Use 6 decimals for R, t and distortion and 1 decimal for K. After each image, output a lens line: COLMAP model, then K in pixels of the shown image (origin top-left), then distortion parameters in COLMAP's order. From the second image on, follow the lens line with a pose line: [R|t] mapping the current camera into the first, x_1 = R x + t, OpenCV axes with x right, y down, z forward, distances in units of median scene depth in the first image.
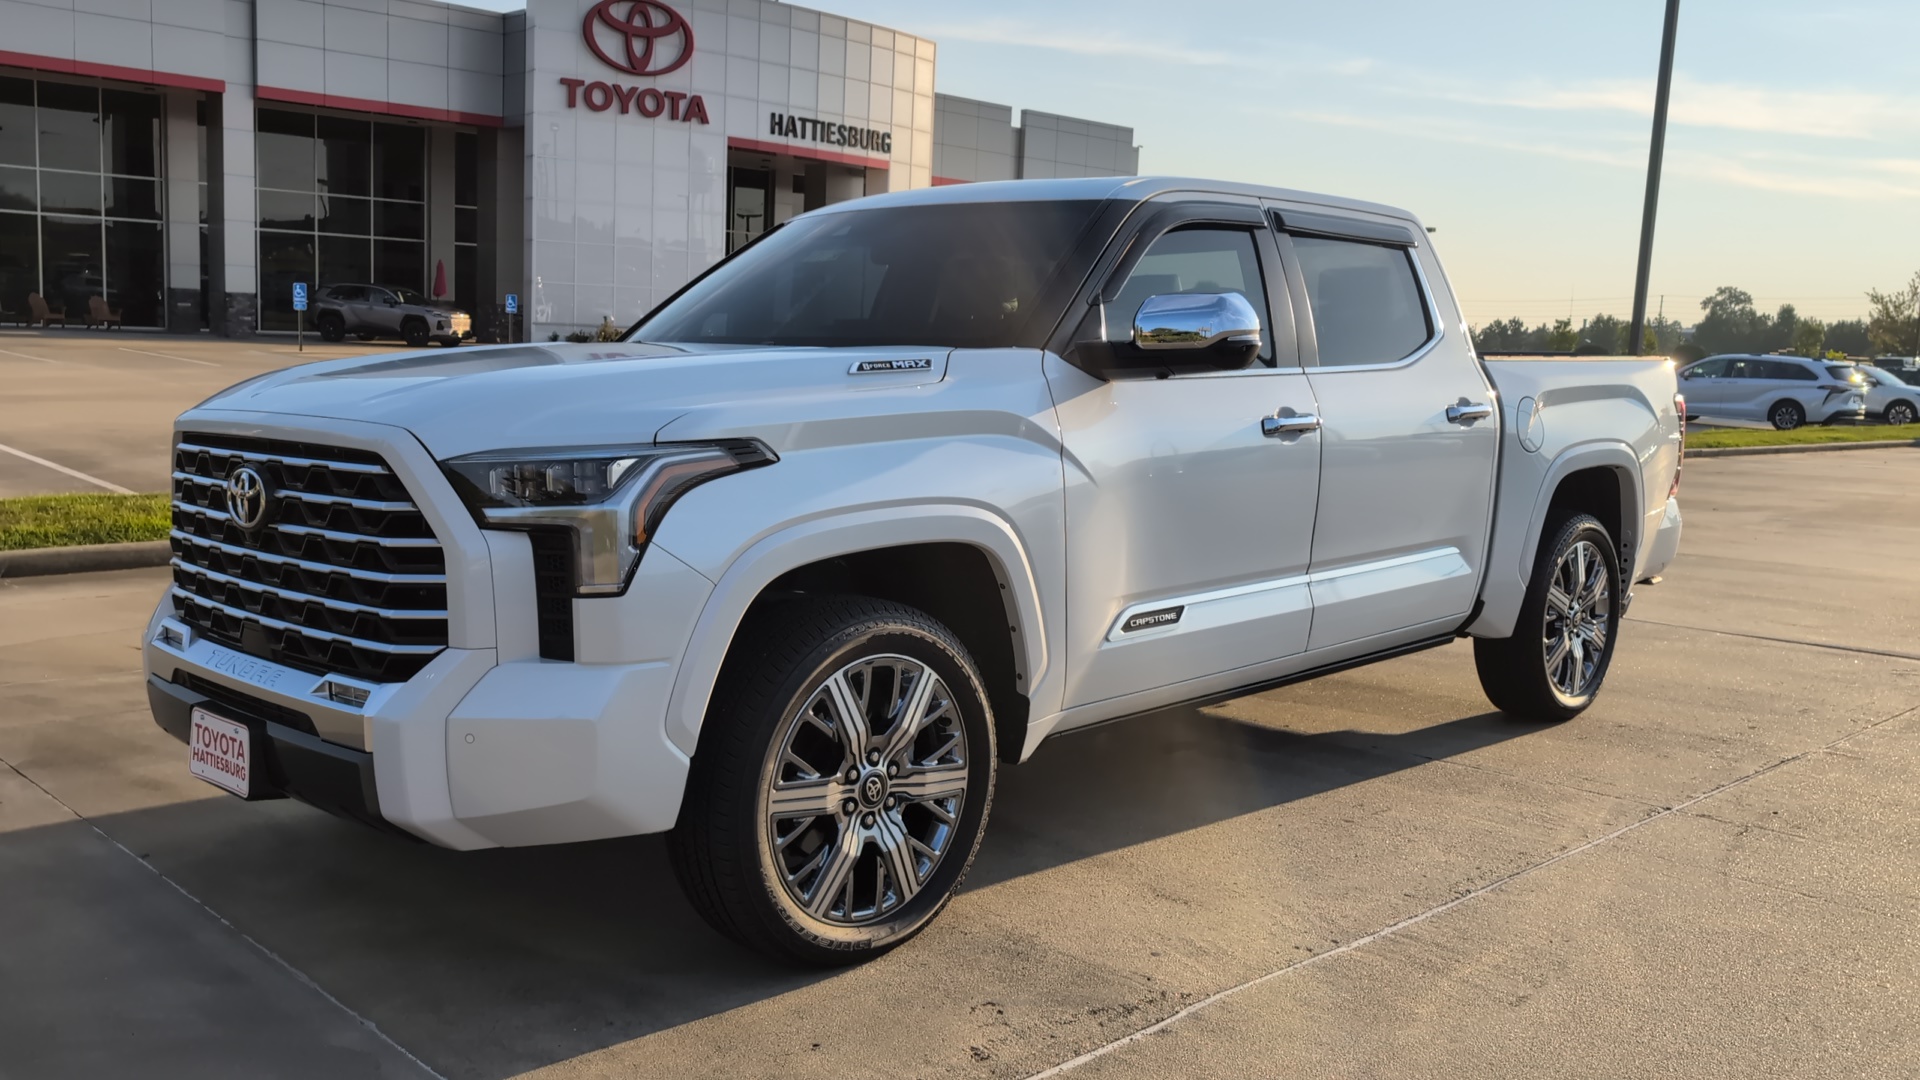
lens RADIAL K [[1627.7, 0, 960.0], [0, 1627.7, 540.0], [0, 0, 1]] dist [0.025264, -0.007069]
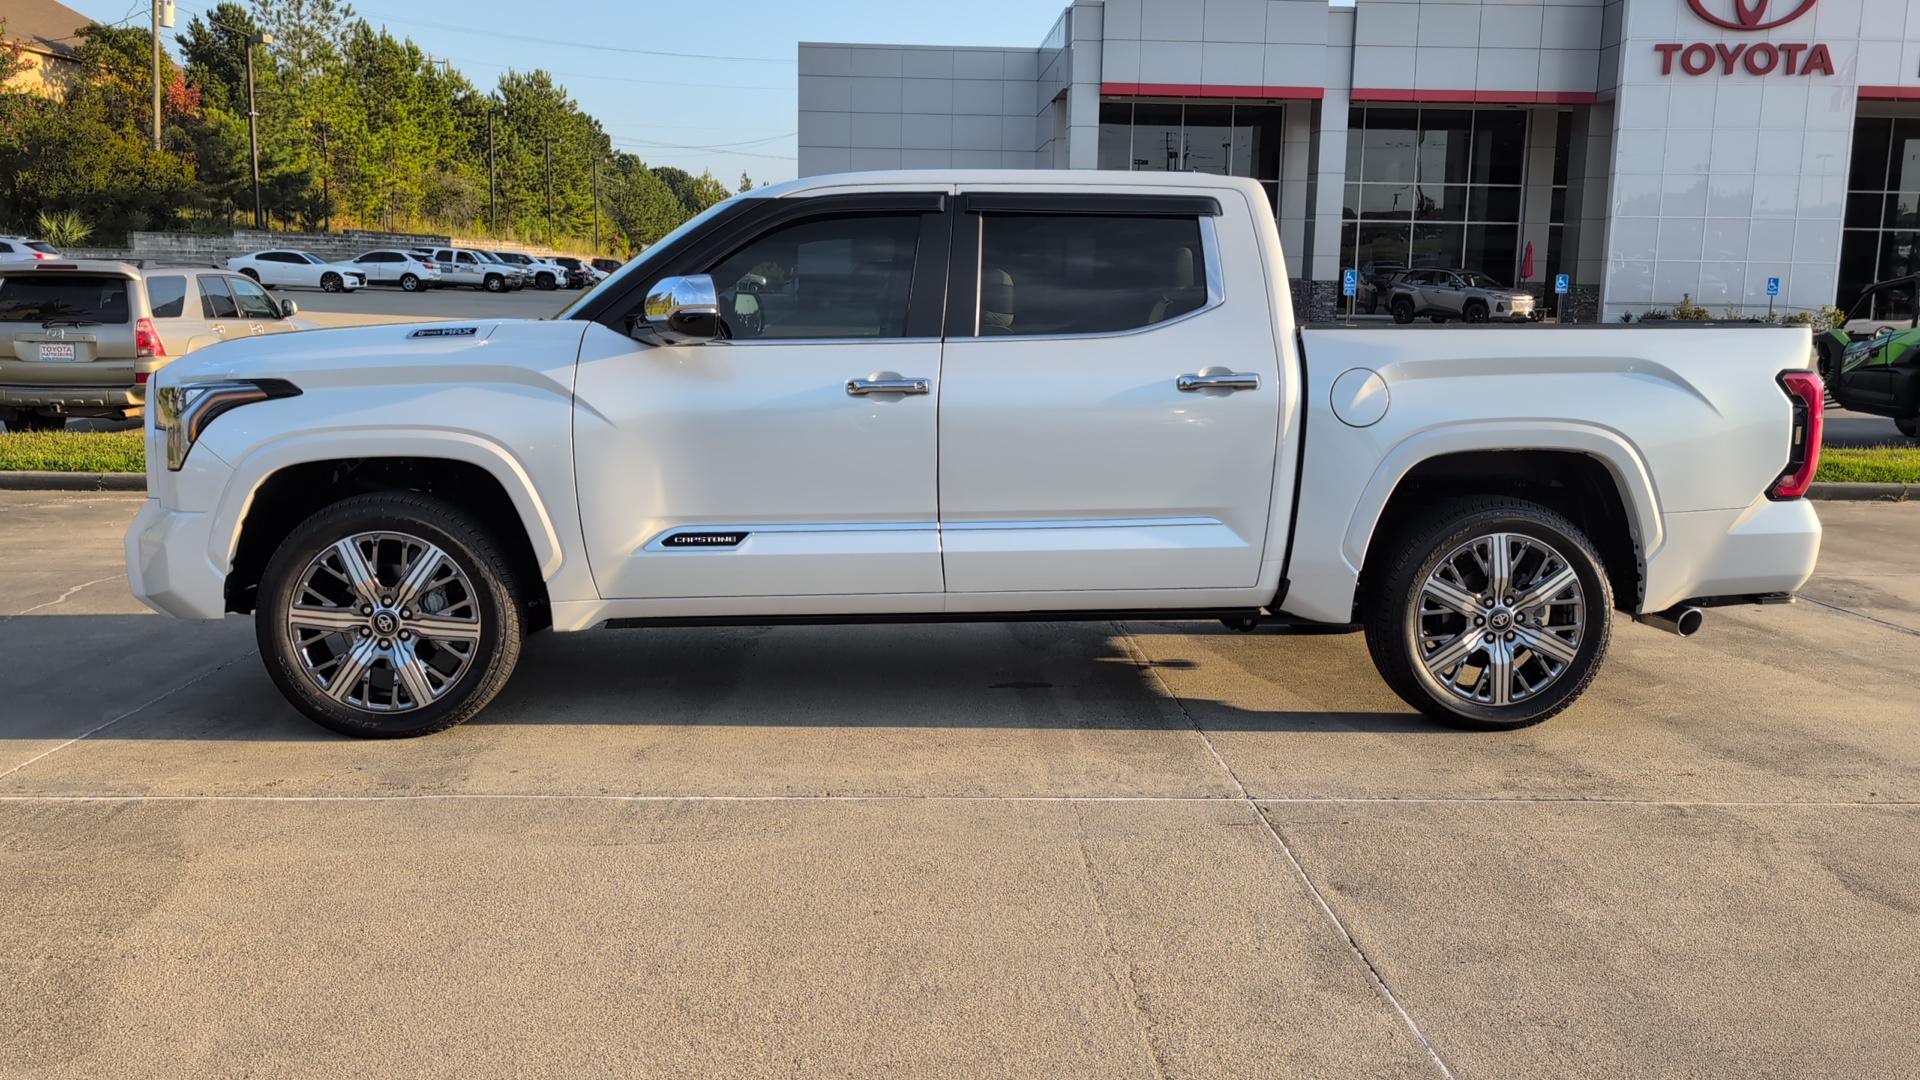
lens RADIAL K [[1628.4, 0, 960.1], [0, 1628.4, 550.8], [0, 0, 1]] dist [0.012095, -0.001624]
pose [[0.750313, 0.082792, -0.655878, 0.122895], [-0.071672, 0.996466, 0.043793, -0.001227], [0.657186, 0.014150, 0.753595, 0.022376]]
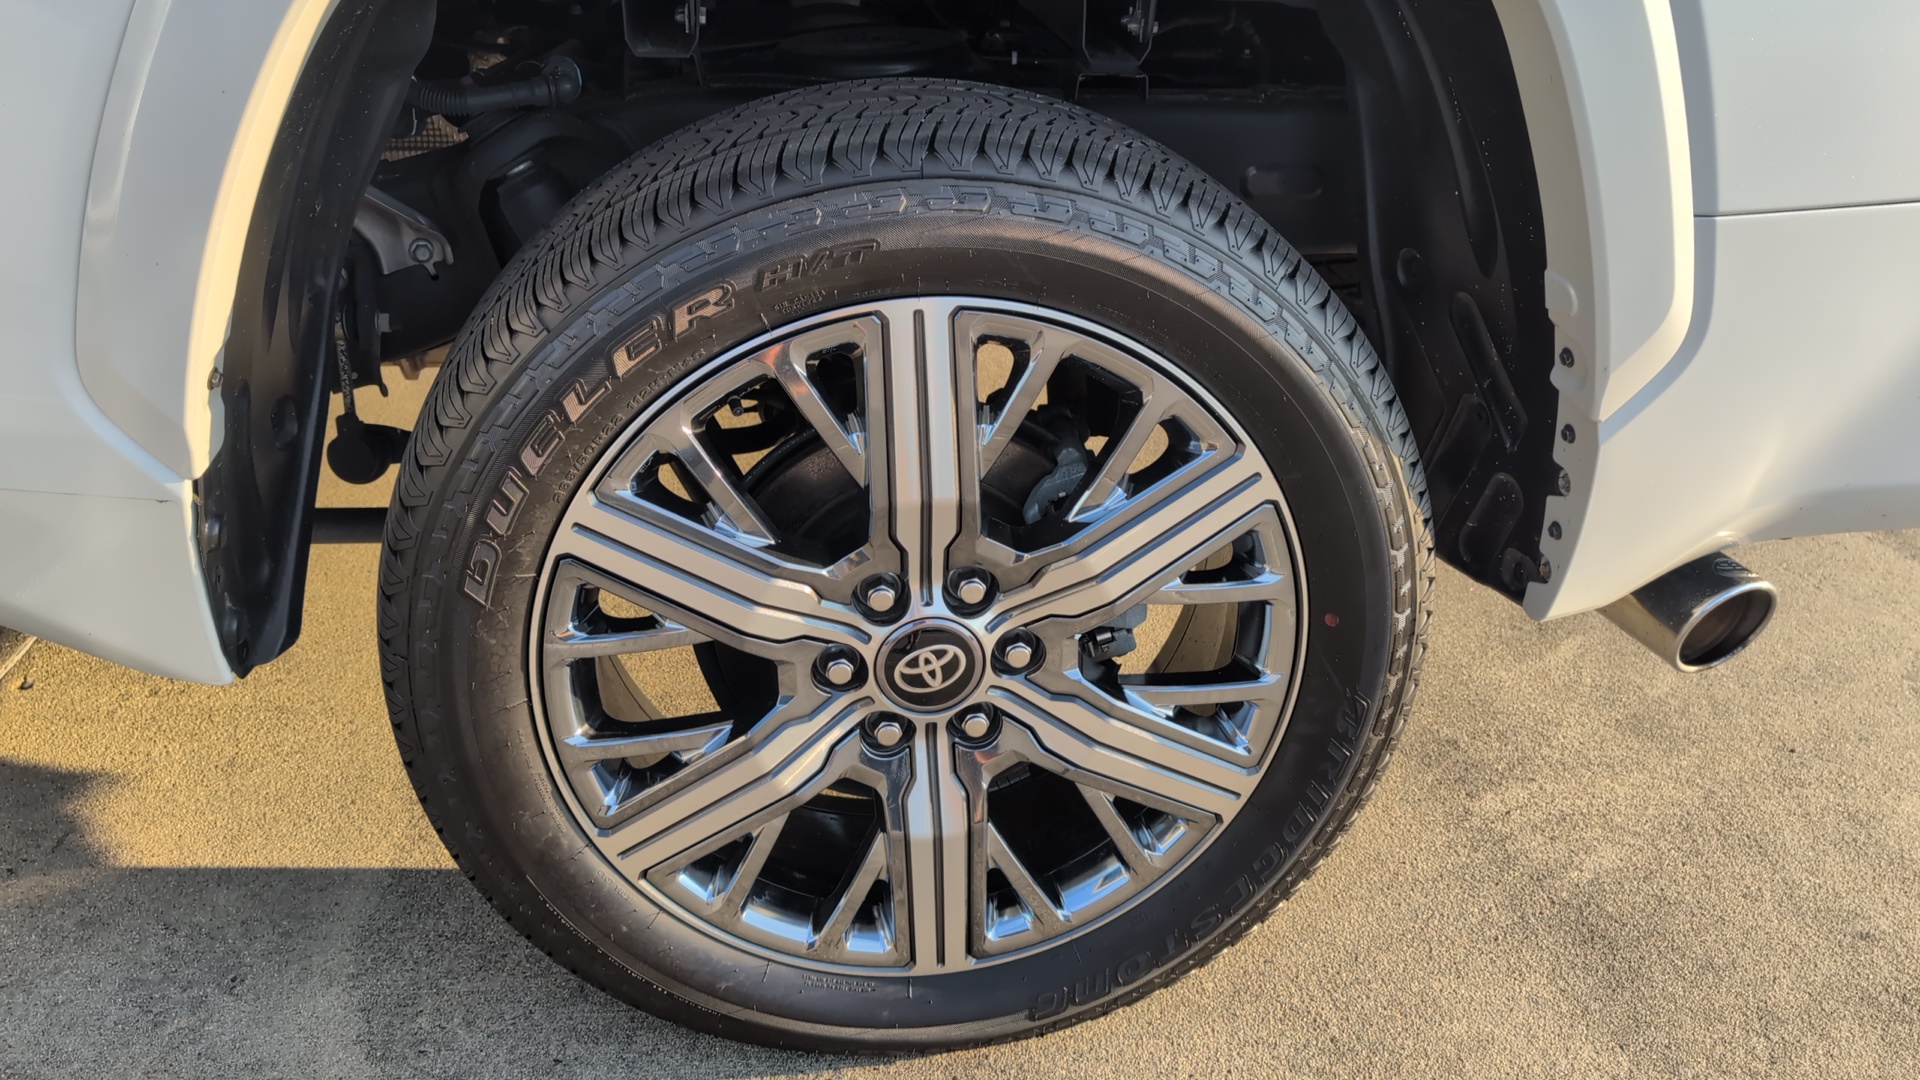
lens RADIAL K [[1554.8, 0, 960.0], [0, 1554.8, 540.0], [0, 0, 1]] dist [0.030672, -0.003470]
pose [[0.778934, 0.290353, -0.555840, 0.080851], [-0.103233, 0.933633, 0.343033, -0.005530], [0.618551, -0.209819, 0.757212, 0.142331]]
